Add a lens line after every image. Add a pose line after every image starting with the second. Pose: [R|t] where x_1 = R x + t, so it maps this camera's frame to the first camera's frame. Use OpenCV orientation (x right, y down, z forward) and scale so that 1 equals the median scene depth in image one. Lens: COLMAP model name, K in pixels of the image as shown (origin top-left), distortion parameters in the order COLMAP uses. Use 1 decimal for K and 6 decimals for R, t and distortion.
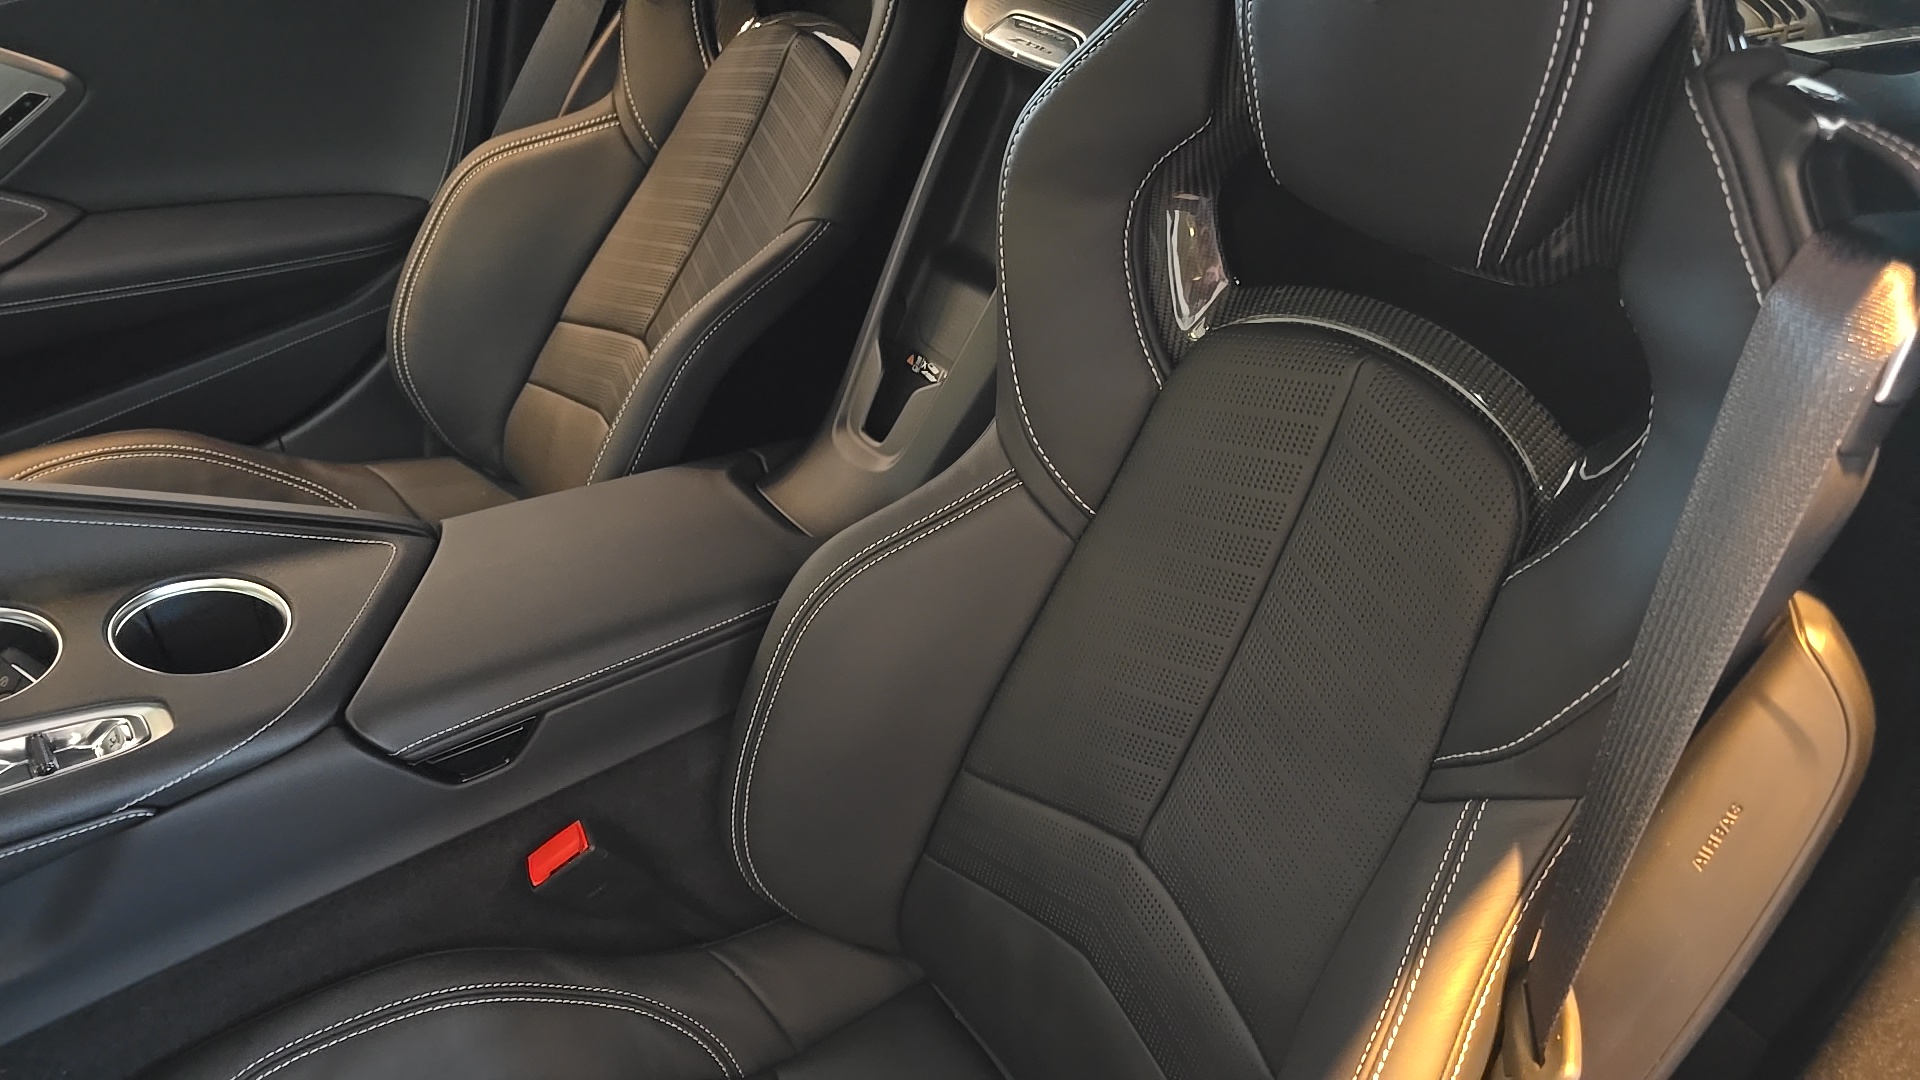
lens RADIAL K [[1284.5, 0, 974.7], [0, 1284.5, 544.5], [0, 0, 1]] dist [0.061691, -0.068011]
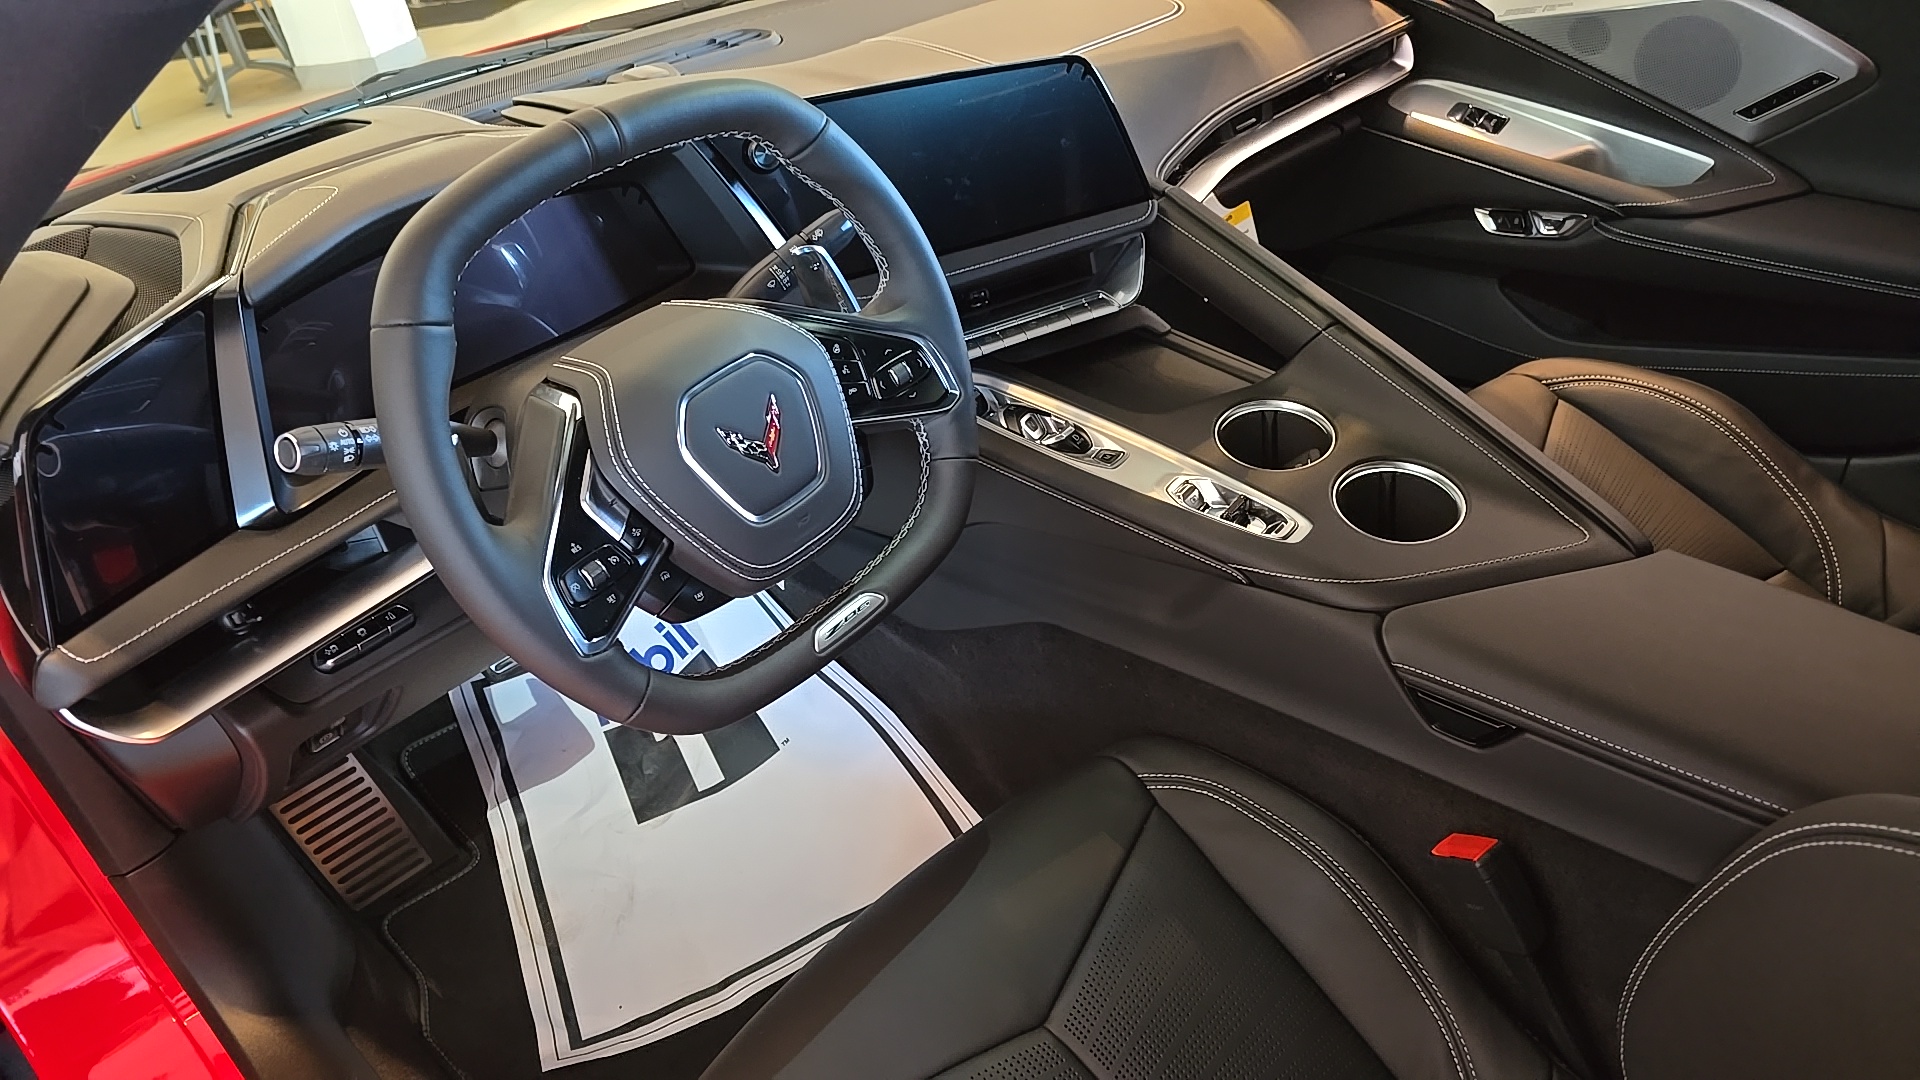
lens RADIAL K [[1284.5, 0, 974.7], [0, 1284.5, 544.5], [0, 0, 1]] dist [0.061691, -0.068011]
pose [[0.150732, 0.477672, -0.865511, 0.297916], [-0.450666, 0.812449, 0.369902, -0.123078], [0.879875, 0.334300, 0.337733, 0.169058]]
